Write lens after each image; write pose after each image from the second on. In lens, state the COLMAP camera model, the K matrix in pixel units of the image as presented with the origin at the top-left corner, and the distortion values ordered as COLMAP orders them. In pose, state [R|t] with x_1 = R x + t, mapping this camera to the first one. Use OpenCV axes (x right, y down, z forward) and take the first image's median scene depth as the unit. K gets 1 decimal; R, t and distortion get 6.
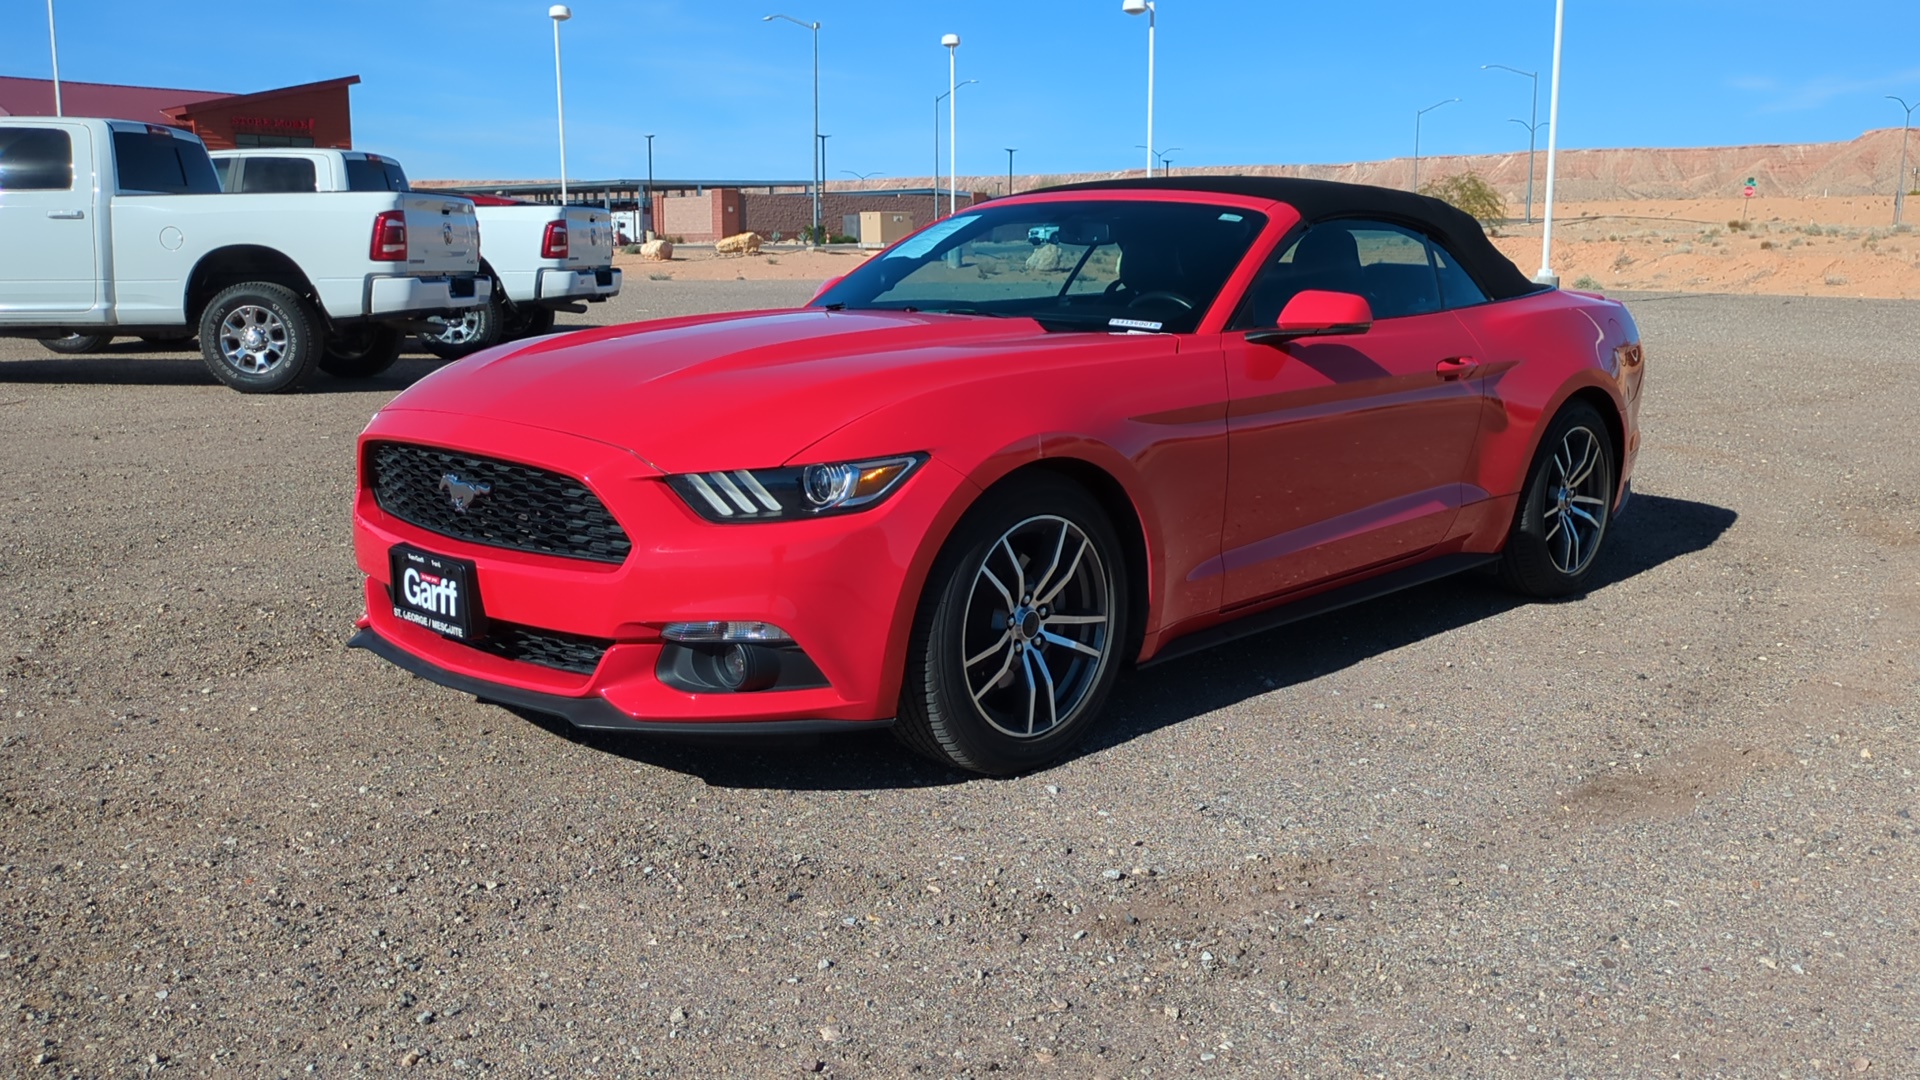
lens RADIAL K [[1711.5, 0, 947.3], [0, 1711.5, 557.7], [0, 0, 1]] dist [0.054717, -0.060906]
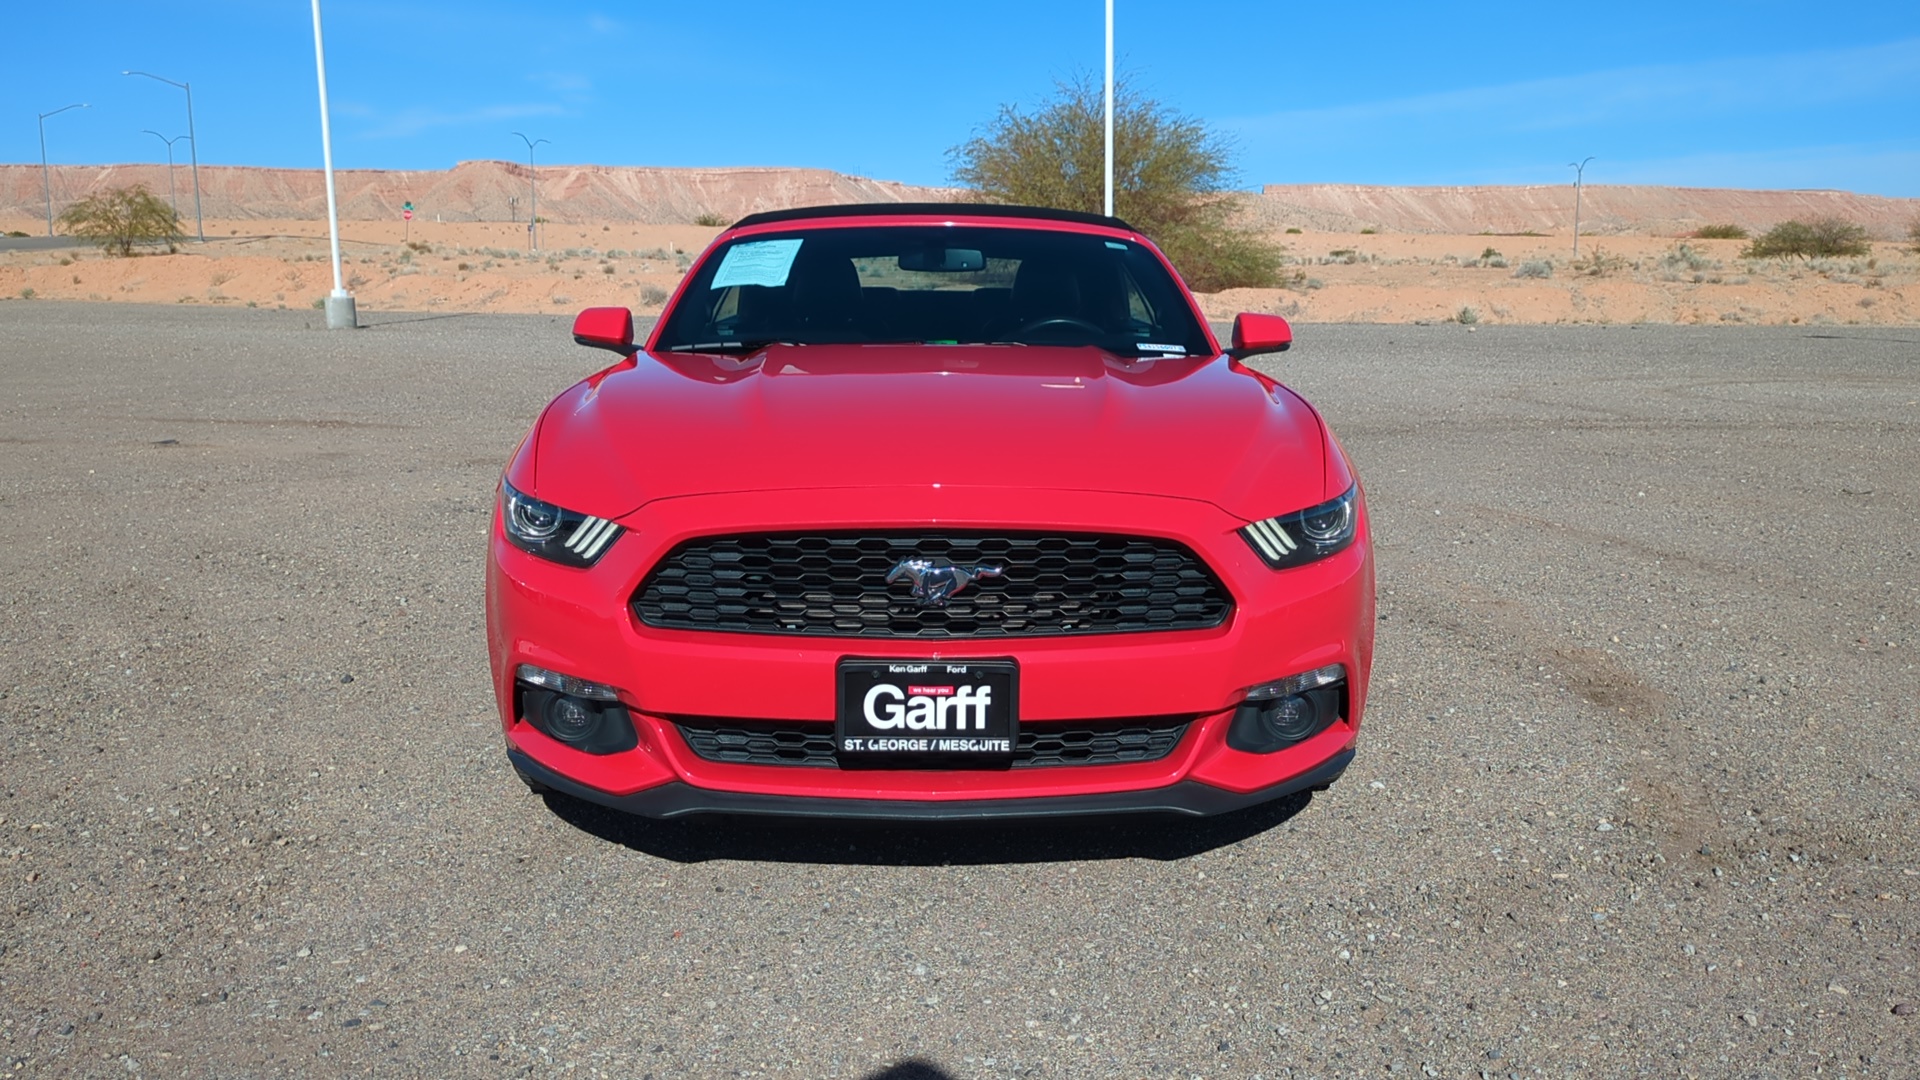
lens RADIAL K [[1711.5, 0, 962.1], [0, 1711.5, 591.8], [0, 0, 1]] dist [0.054717, -0.060906]
pose [[0.697753, -0.132654, 0.703949, -0.830829], [0.126713, 0.990064, 0.060973, -0.078951], [-0.705043, 0.046656, 0.707628, 0.409310]]
